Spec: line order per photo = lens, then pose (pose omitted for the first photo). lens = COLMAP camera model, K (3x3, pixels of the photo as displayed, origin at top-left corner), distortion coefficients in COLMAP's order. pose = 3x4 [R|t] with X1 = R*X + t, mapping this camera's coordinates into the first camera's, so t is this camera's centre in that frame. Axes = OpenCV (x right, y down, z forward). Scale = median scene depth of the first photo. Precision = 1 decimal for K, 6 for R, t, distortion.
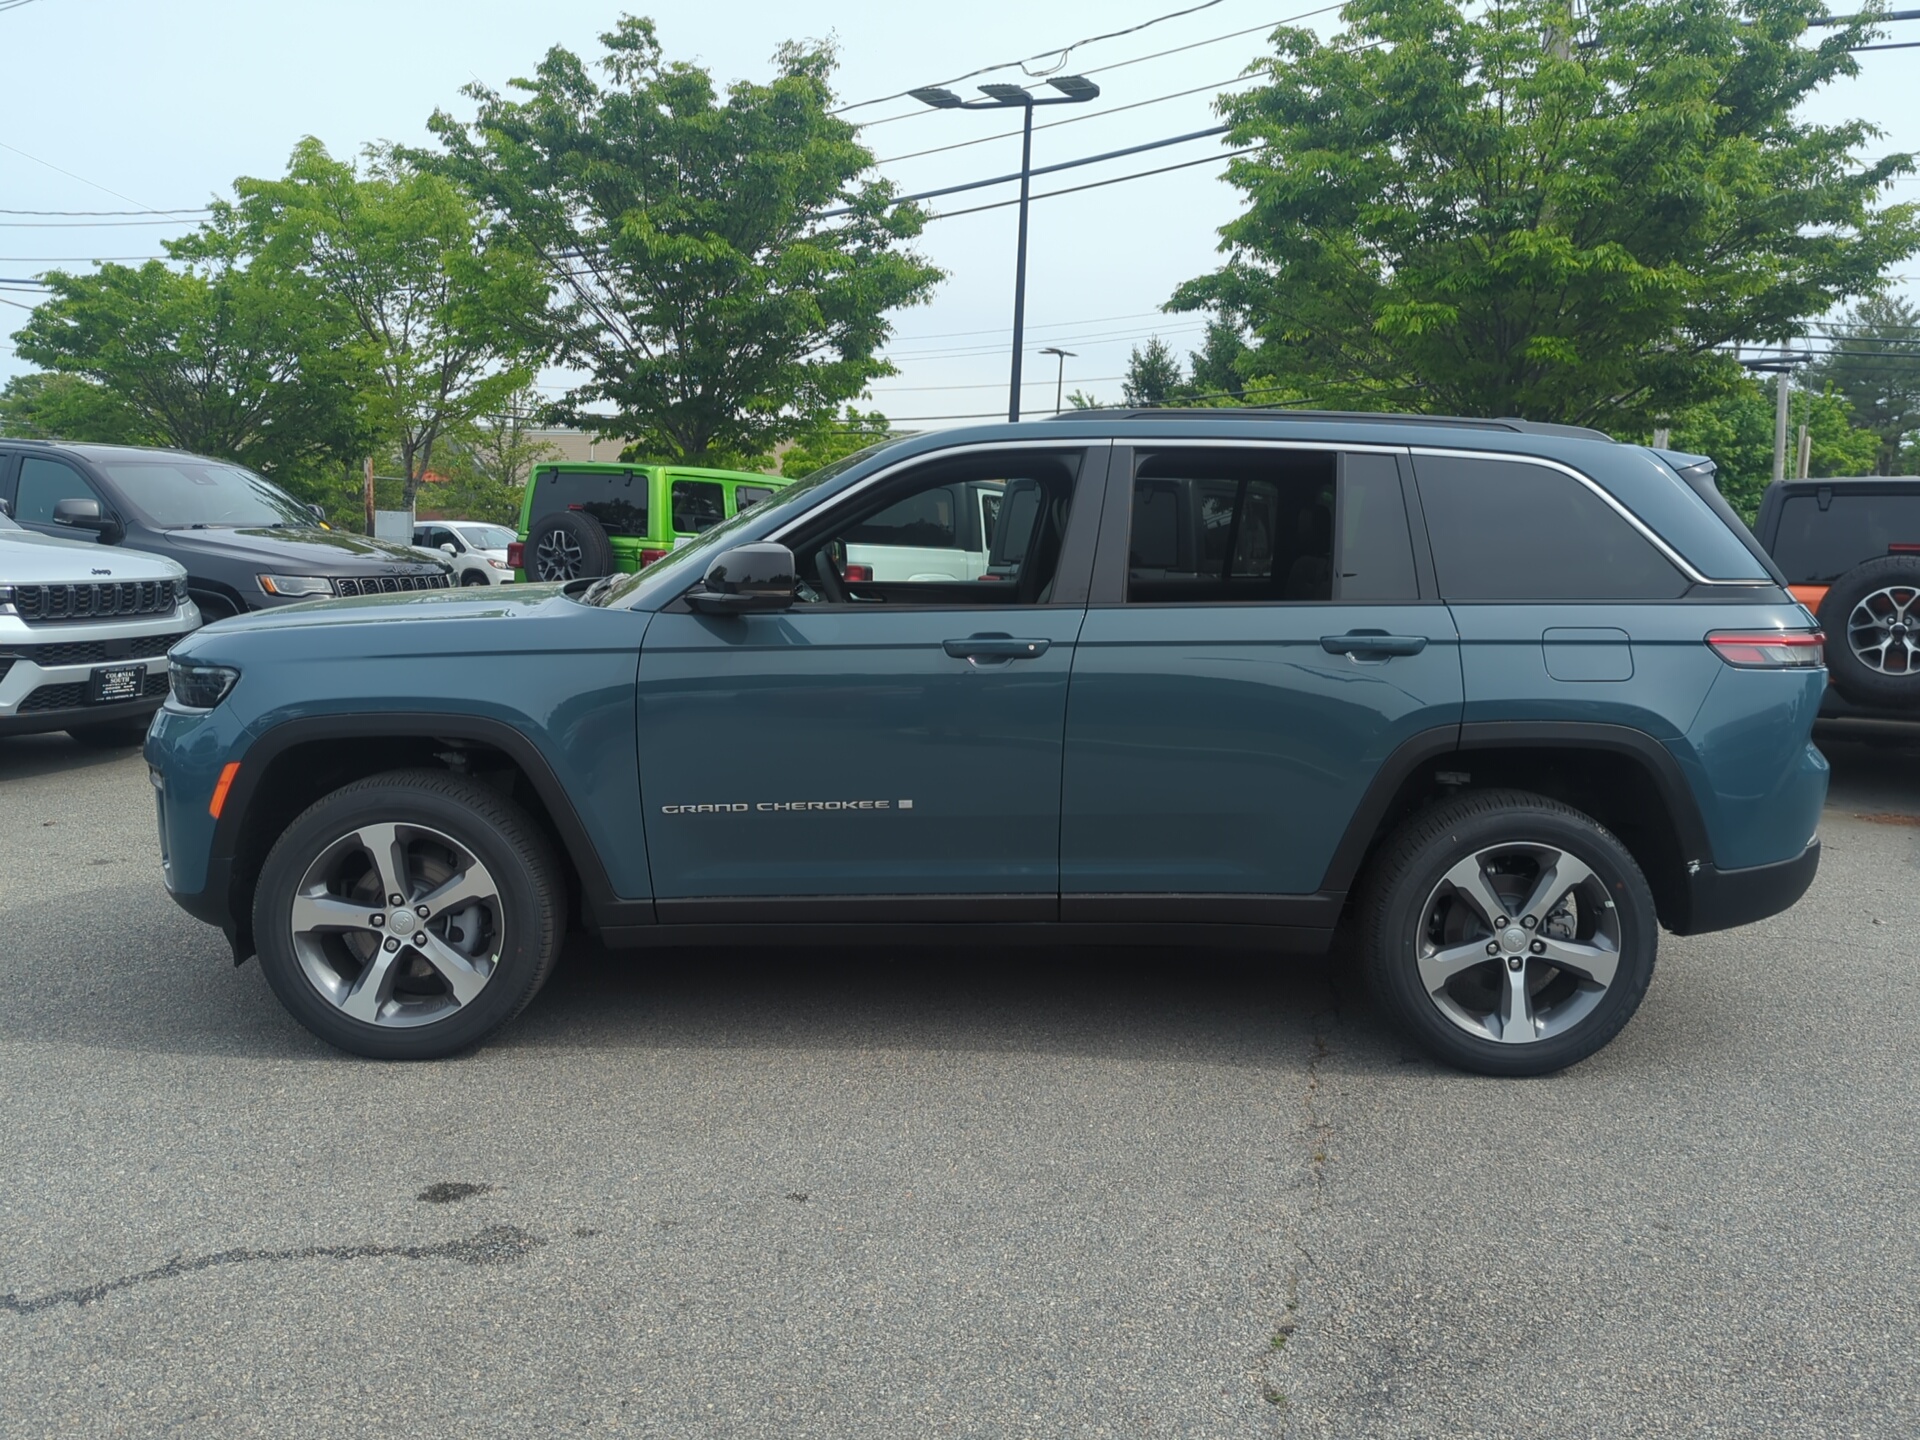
lens RADIAL K [[1554.9, 0, 958.1], [0, 1554.9, 719.7], [0, 0, 1]] dist [0.062347, -0.066999]
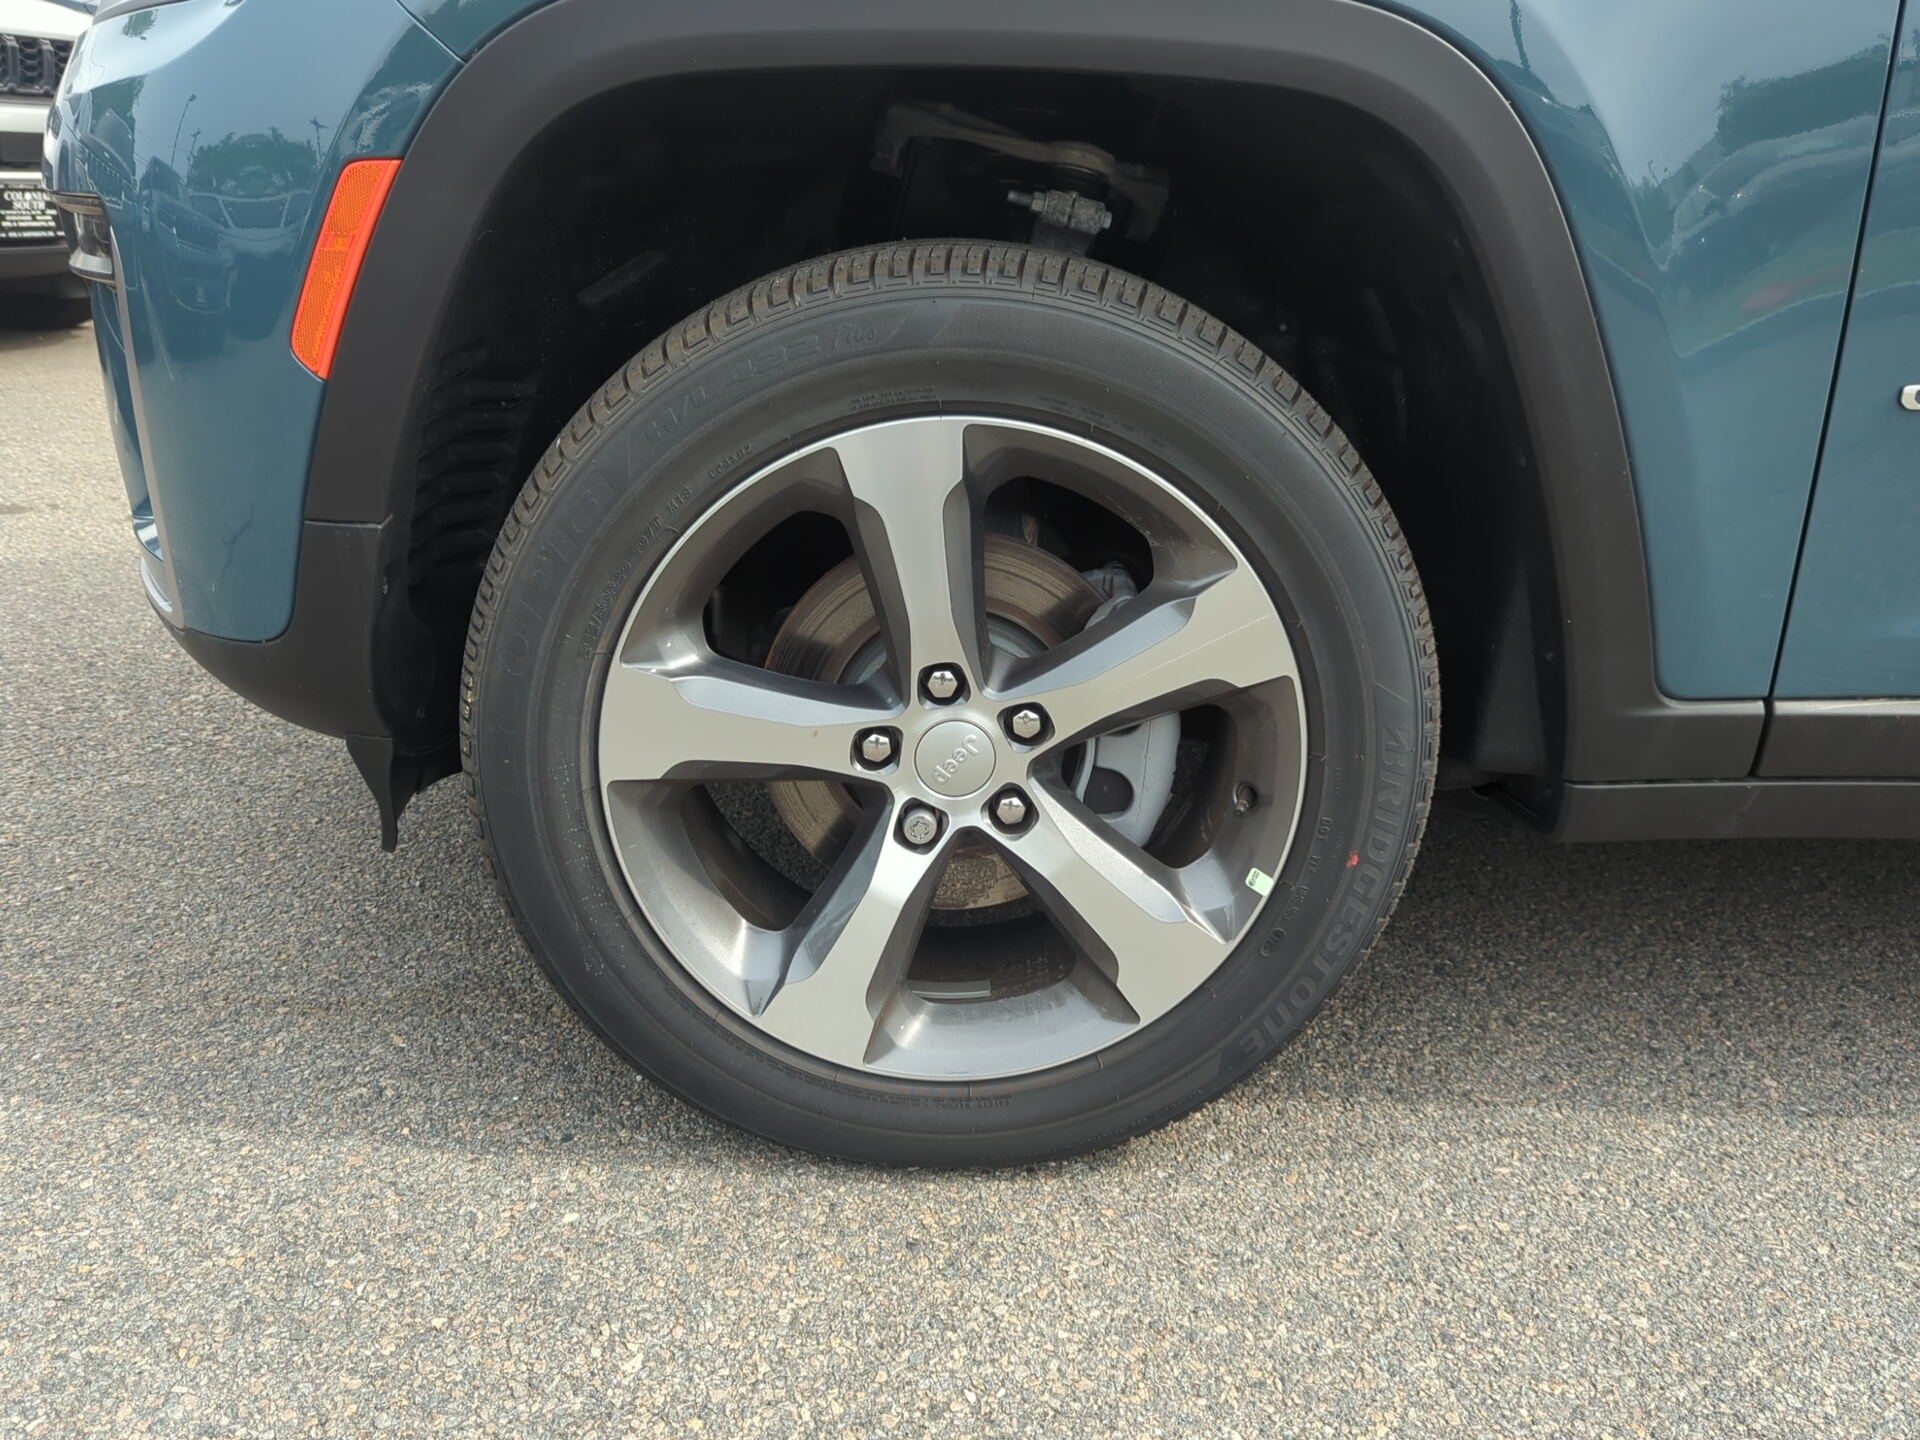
lens RADIAL K [[1554.9, 0, 961.3], [0, 1554.9, 719.1], [0, 0, 1]] dist [0.062347, -0.066999]
pose [[0.999480, 0.023697, 0.021861, -0.296346], [-0.027768, 0.977270, 0.210173, 0.049304], [-0.016383, -0.210670, 0.977420, 0.582927]]
